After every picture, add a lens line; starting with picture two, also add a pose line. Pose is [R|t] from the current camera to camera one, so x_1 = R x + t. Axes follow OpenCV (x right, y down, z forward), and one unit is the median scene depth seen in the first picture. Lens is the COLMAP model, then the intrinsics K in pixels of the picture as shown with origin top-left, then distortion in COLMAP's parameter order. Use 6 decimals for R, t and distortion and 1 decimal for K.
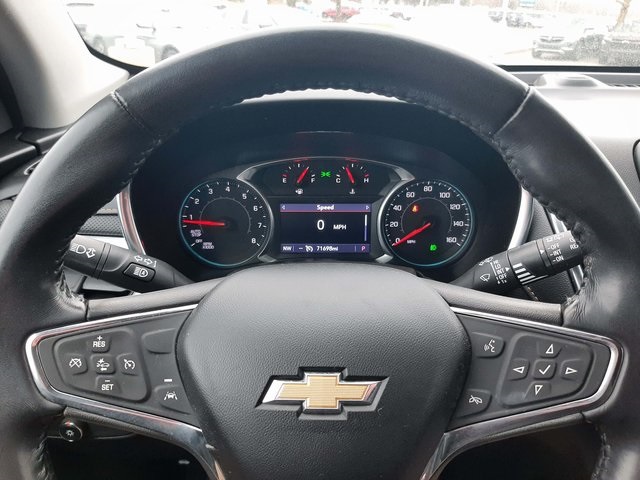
lens RADIAL K [[476.0, 0, 320.0], [0, 476.0, 240.0], [0, 0, 1]] dist [0.008695, -0.063770]
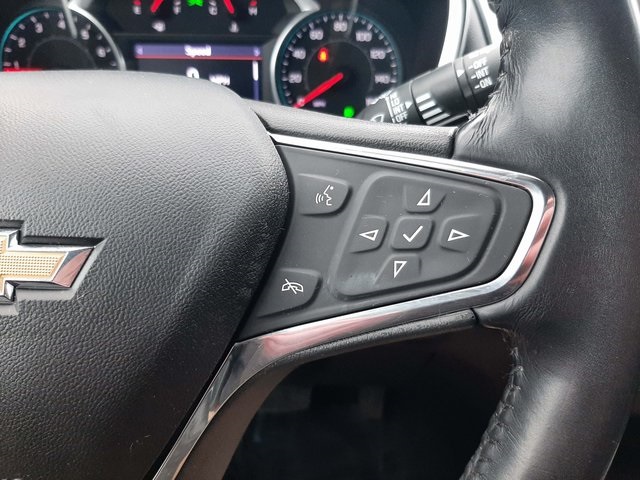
lens RADIAL K [[476.0, 0, 320.0], [0, 476.0, 240.0], [0, 0, 1]] dist [0.008695, -0.063770]
pose [[0.999767, 0.005269, 0.020914, 0.345740], [-0.008514, 0.987360, 0.158266, 0.188753], [-0.019815, -0.158407, 0.987175, 0.439870]]
